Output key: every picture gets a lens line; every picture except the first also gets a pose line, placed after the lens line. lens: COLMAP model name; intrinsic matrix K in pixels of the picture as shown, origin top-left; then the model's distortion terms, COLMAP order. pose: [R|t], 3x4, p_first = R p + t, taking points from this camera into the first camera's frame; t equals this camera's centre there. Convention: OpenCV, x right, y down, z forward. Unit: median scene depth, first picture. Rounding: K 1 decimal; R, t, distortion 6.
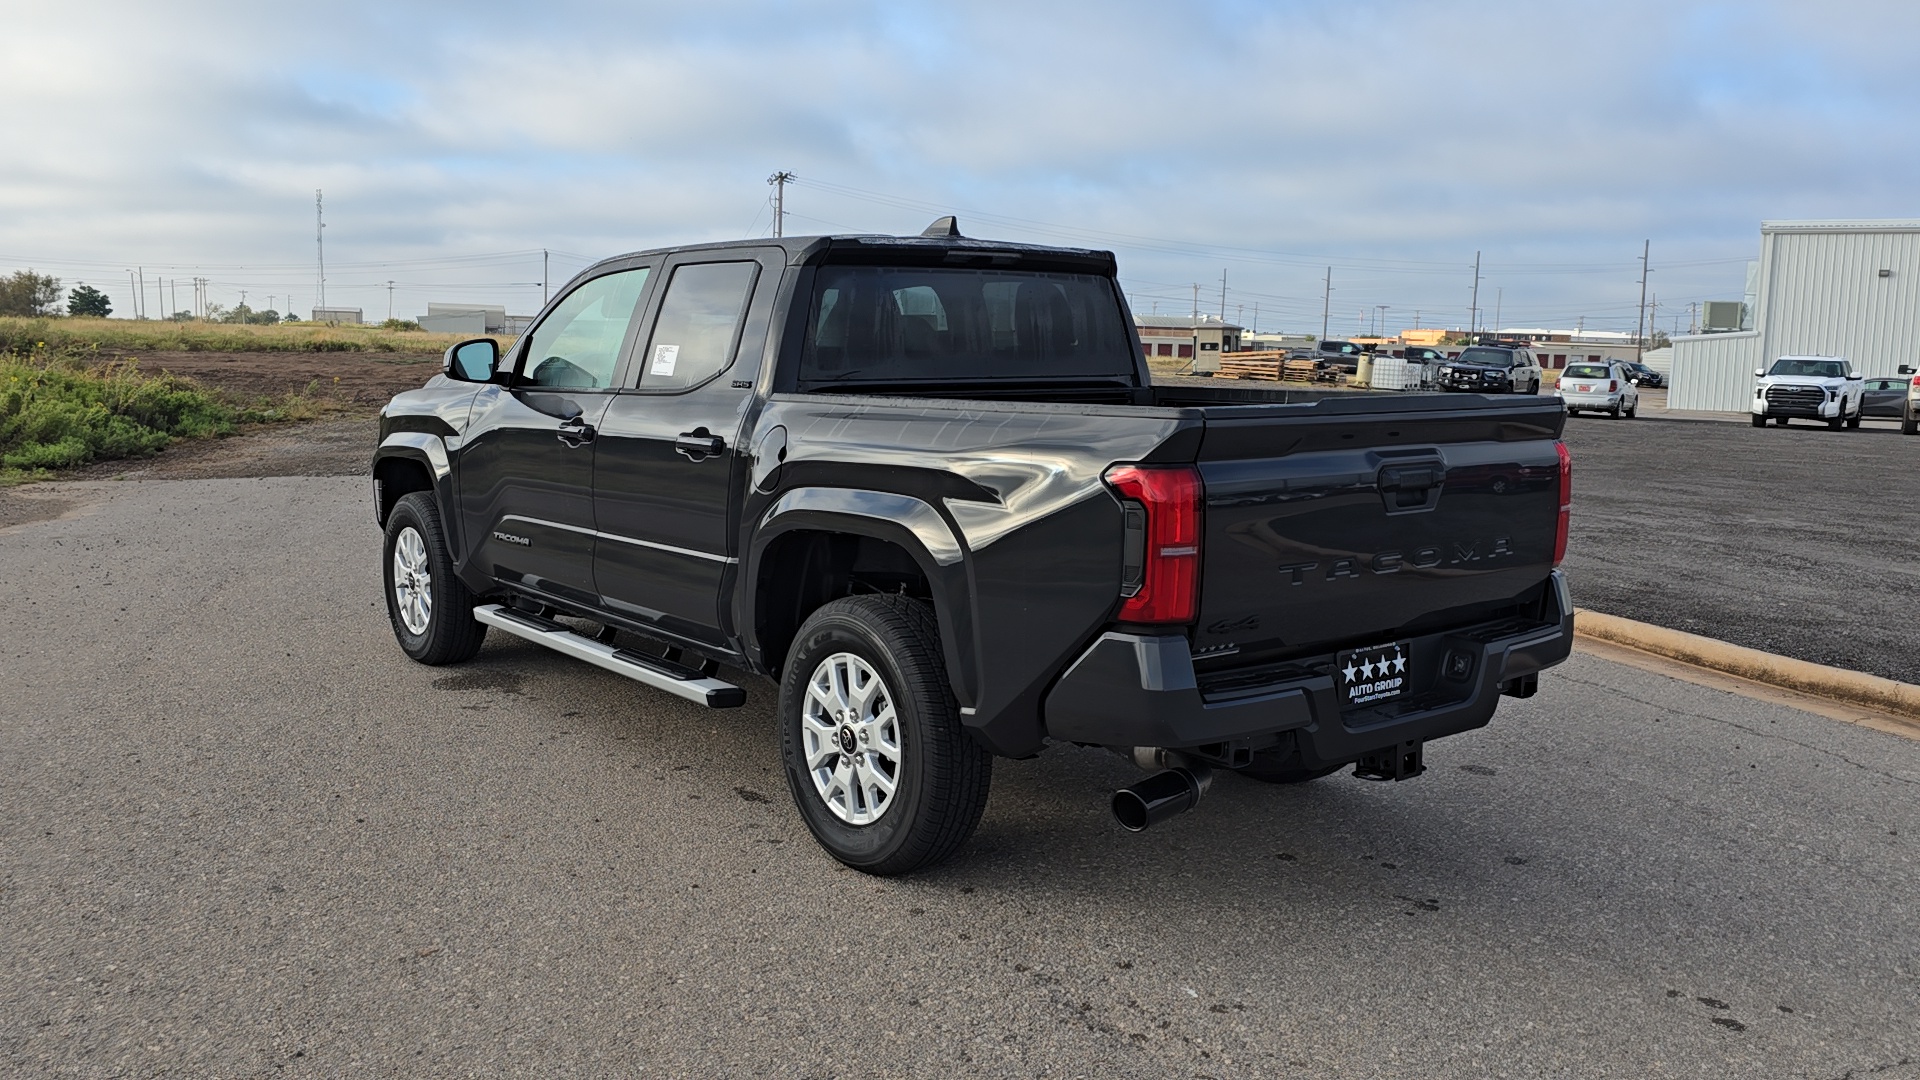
lens RADIAL K [[1623.9, 0, 1014.0], [0, 1623.9, 588.3], [0, 0, 1]] dist [-0.000990, 0.010862]
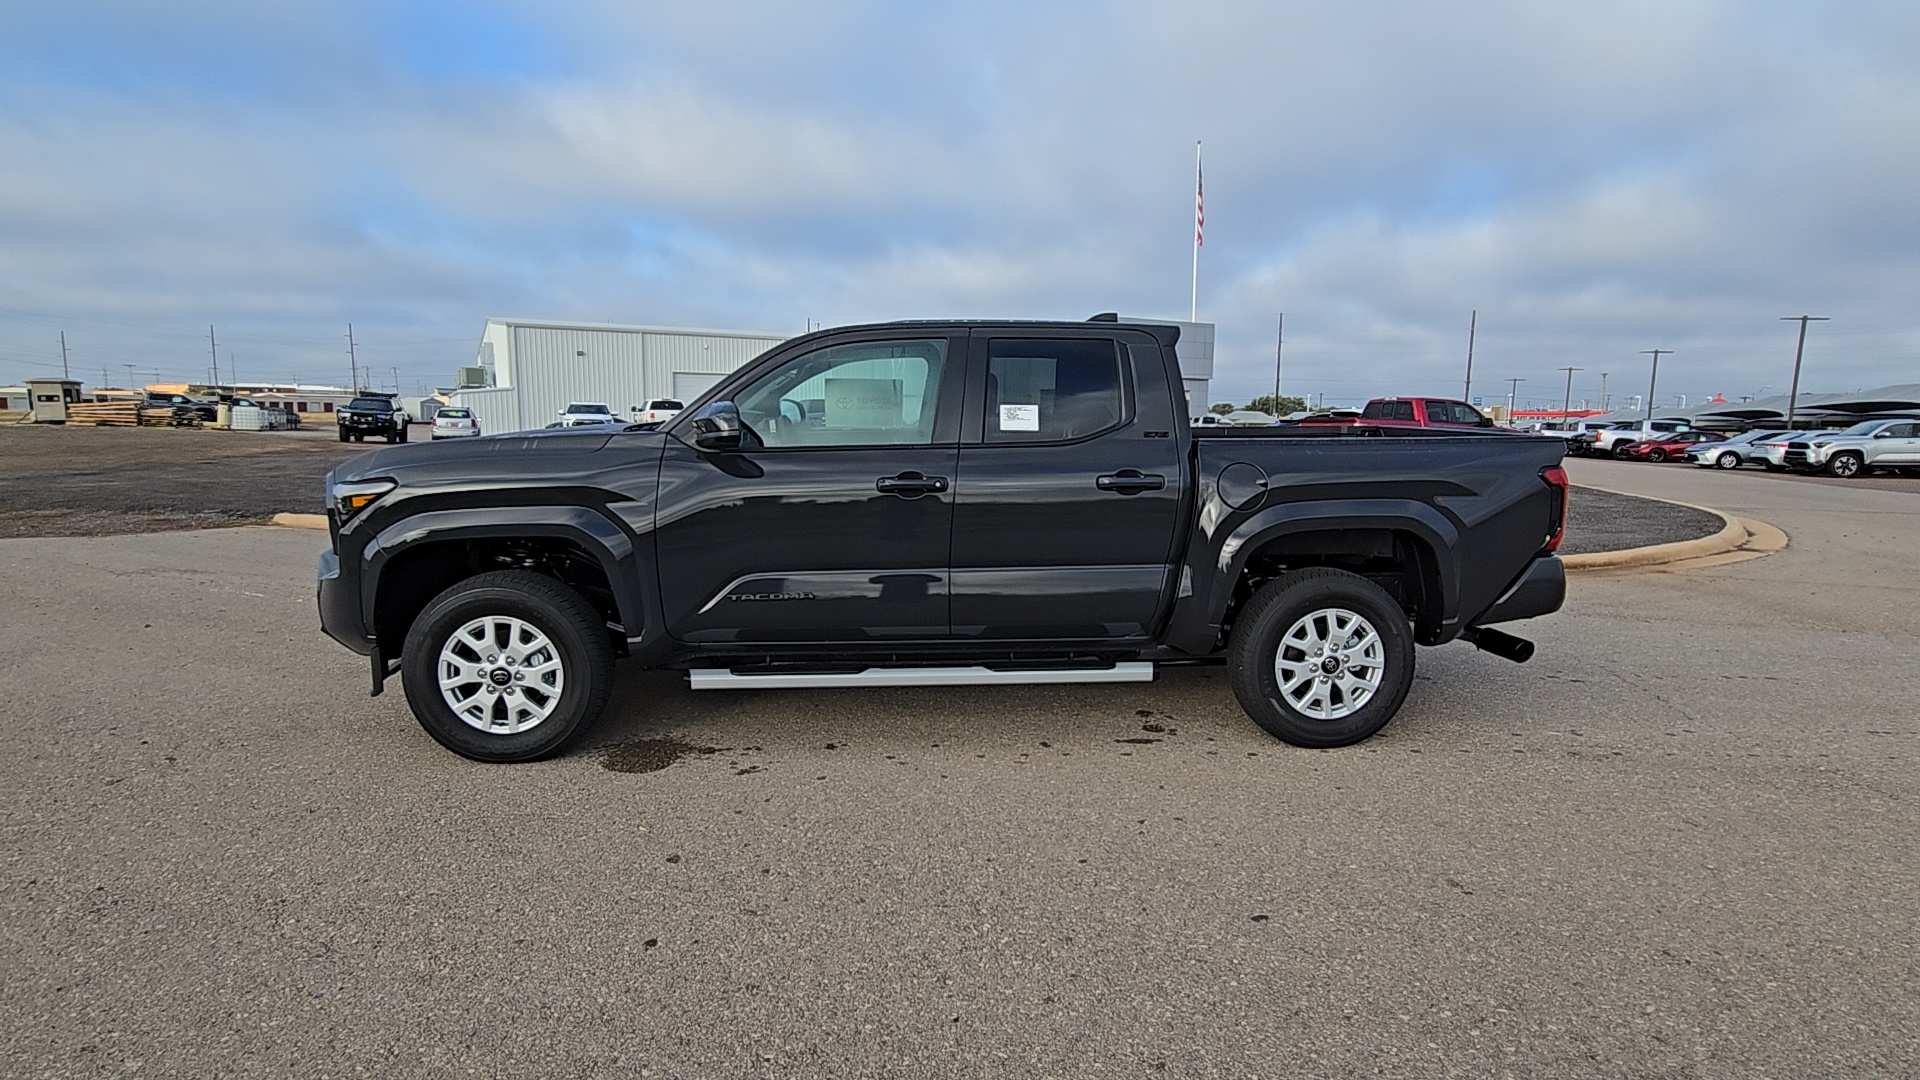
lens RADIAL K [[979.7, 0, 971.9], [0, 979.7, 557.1], [0, 0, 1]] dist [0.000362, 0.002522]
pose [[0.556375, -0.140123, 0.819031, -0.114307], [0.126847, 0.988449, 0.082939, -0.013960], [-0.821192, 0.057747, 0.567723, 0.083445]]
